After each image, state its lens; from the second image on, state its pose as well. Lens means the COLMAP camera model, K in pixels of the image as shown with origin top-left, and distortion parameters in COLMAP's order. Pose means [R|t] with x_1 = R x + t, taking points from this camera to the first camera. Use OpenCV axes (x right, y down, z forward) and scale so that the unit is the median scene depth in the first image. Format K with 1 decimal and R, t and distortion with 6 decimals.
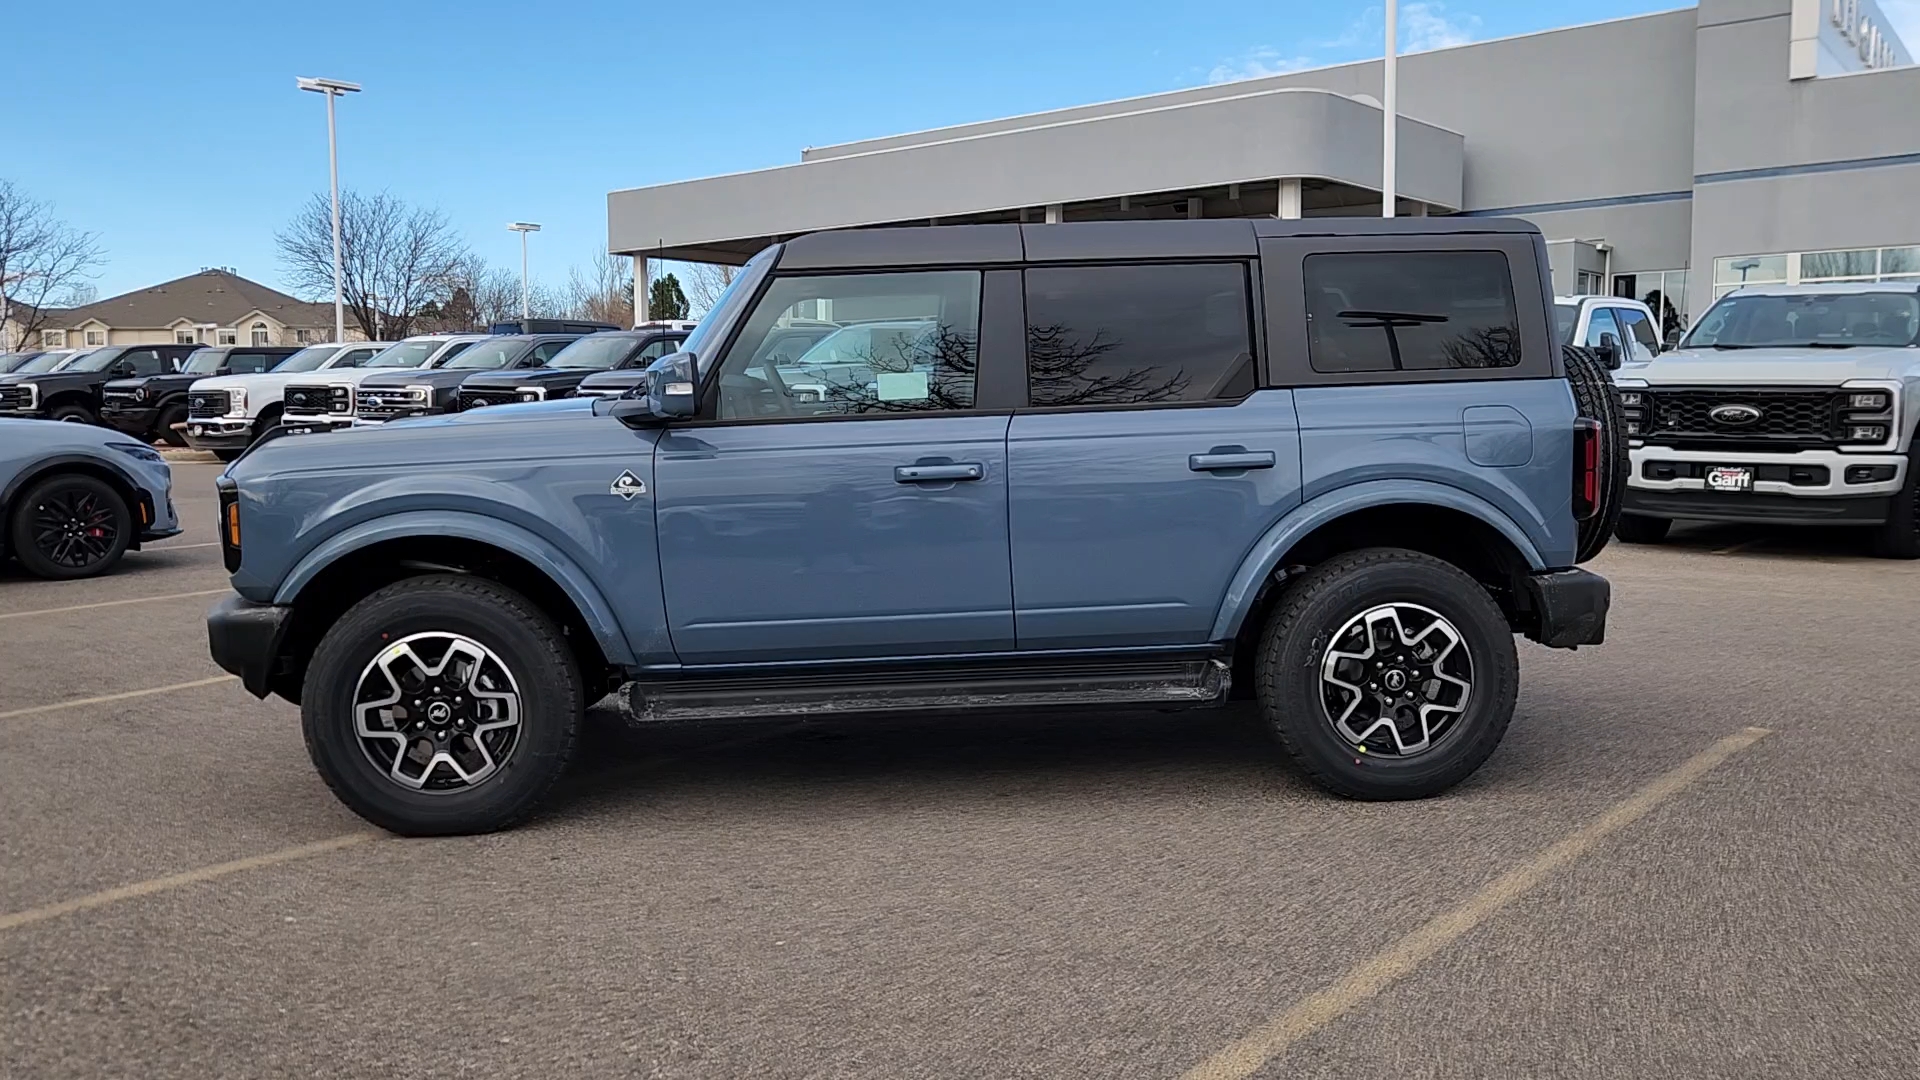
lens RADIAL K [[1623.3, 0, 947.6], [0, 1623.3, 571.0], [0, 0, 1]] dist [0.041213, -0.031446]
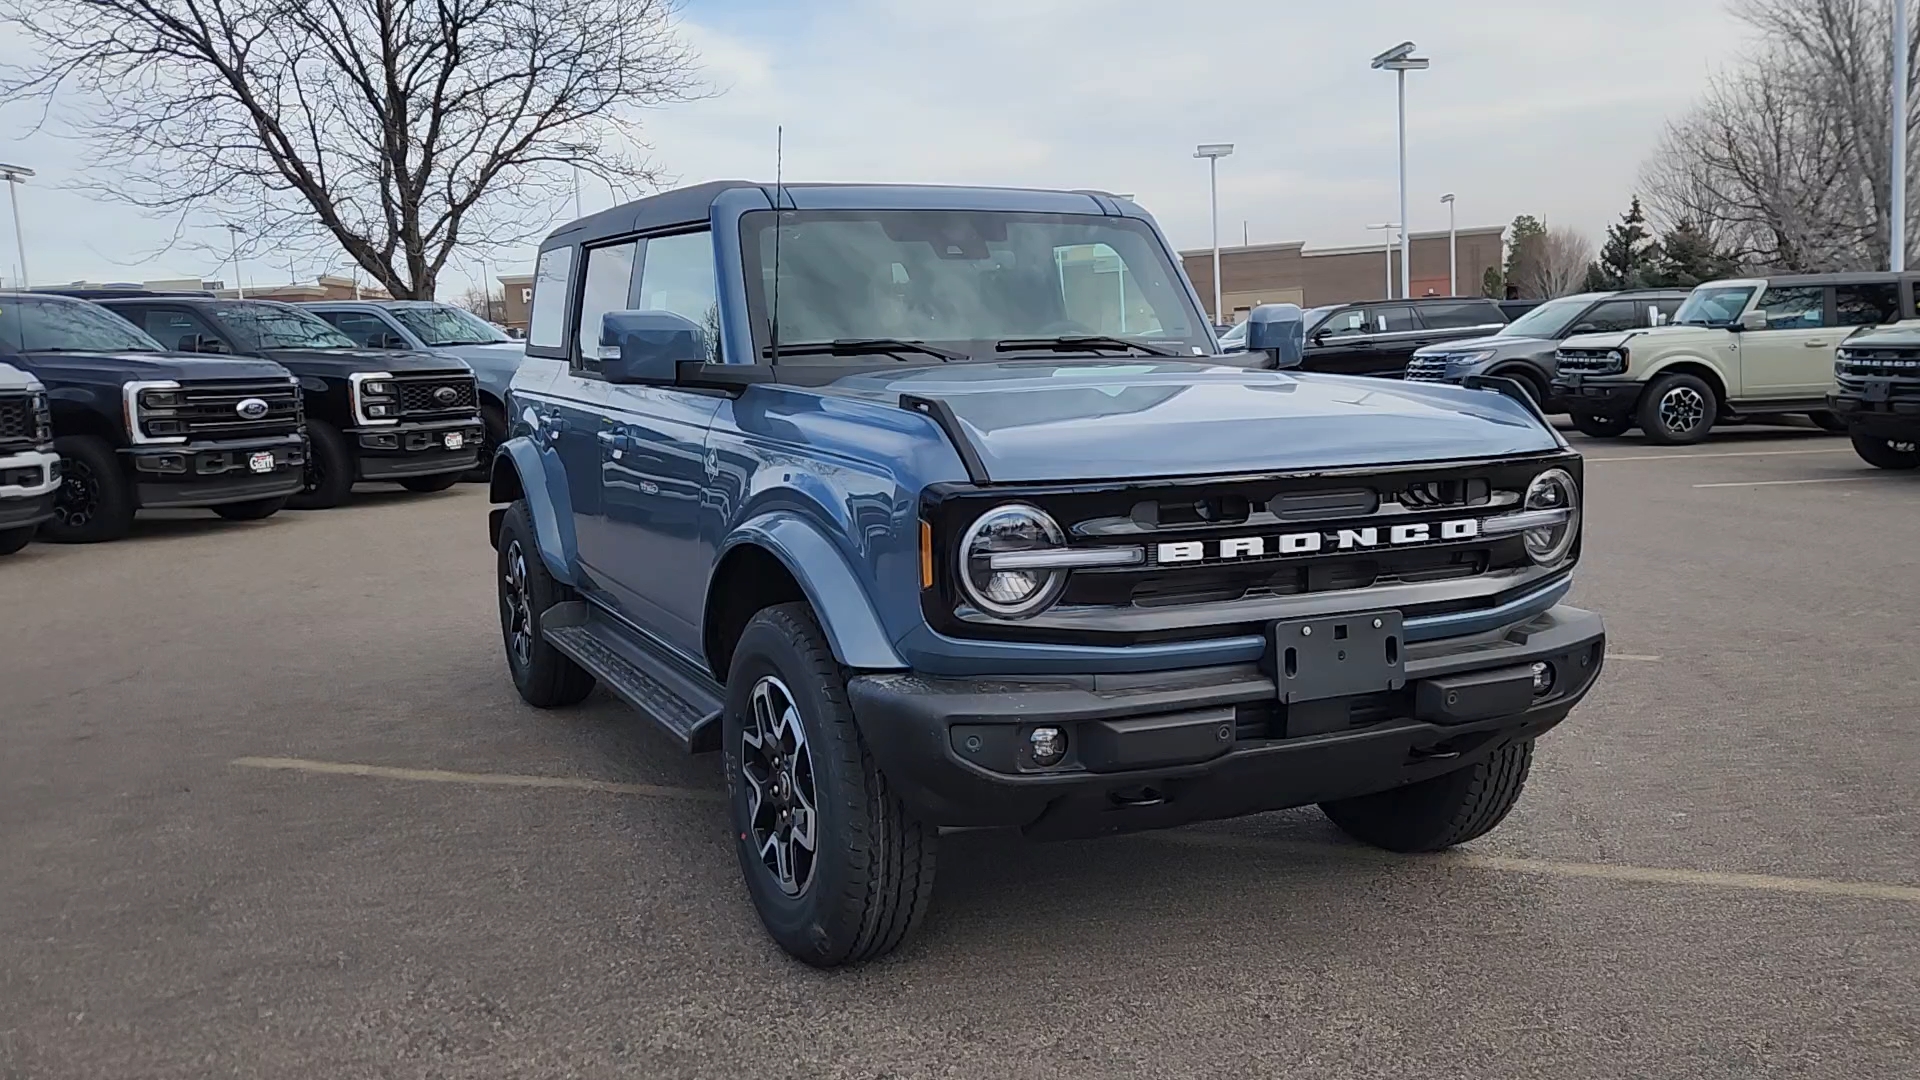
lens RADIAL K [[1623.3, 0, 947.6], [0, 1623.3, 571.0], [0, 0, 1]] dist [0.041213, -0.031446]
pose [[-0.360294, -0.110371, 0.926286, -0.998872], [0.145752, 0.974120, 0.172763, -0.167073], [-0.921382, 0.197253, -0.334883, 1.468707]]
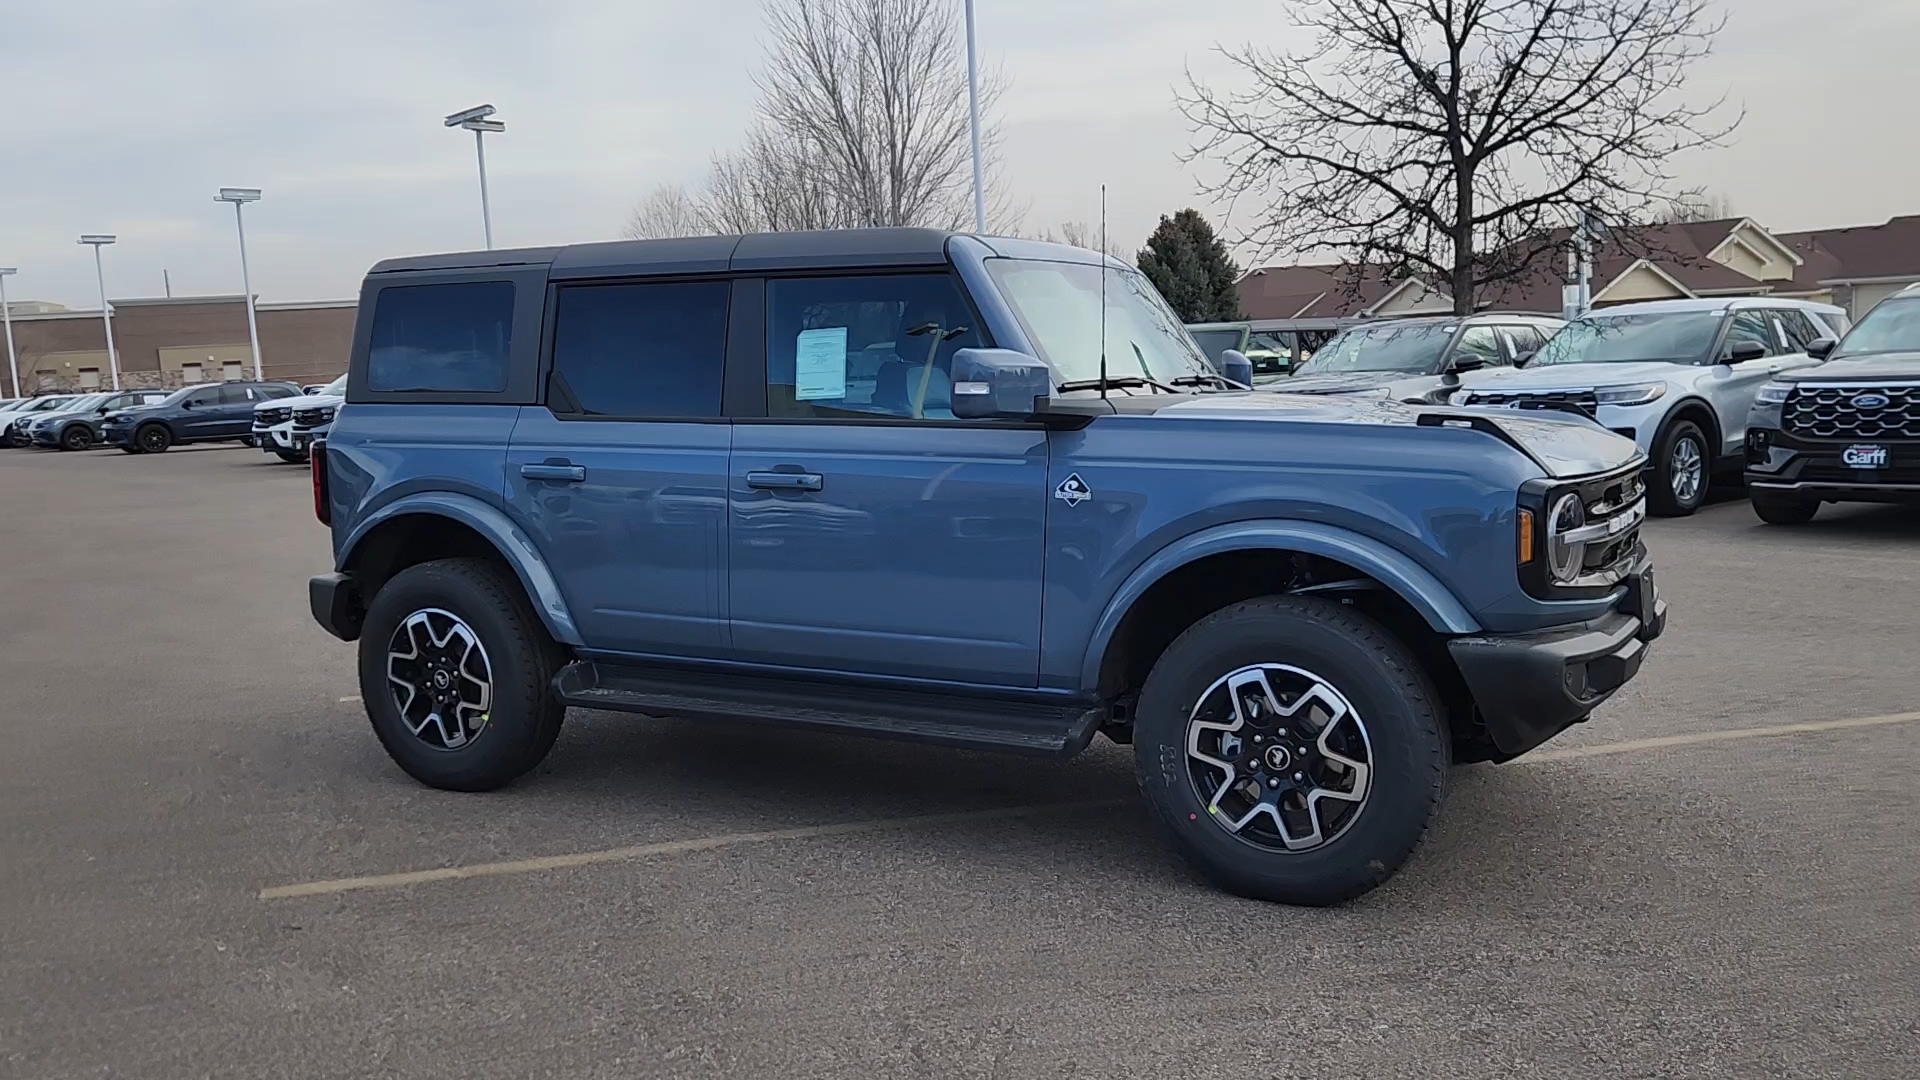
lens RADIAL K [[1623.3, 0, 947.6], [0, 1623.3, 571.0], [0, 0, 1]] dist [0.041213, -0.031446]
pose [[-0.839026, -0.031052, 0.543205, -0.627869], [0.106514, 0.969679, 0.219950, -0.252441], [-0.533564, 0.242402, -0.810278, 2.045073]]
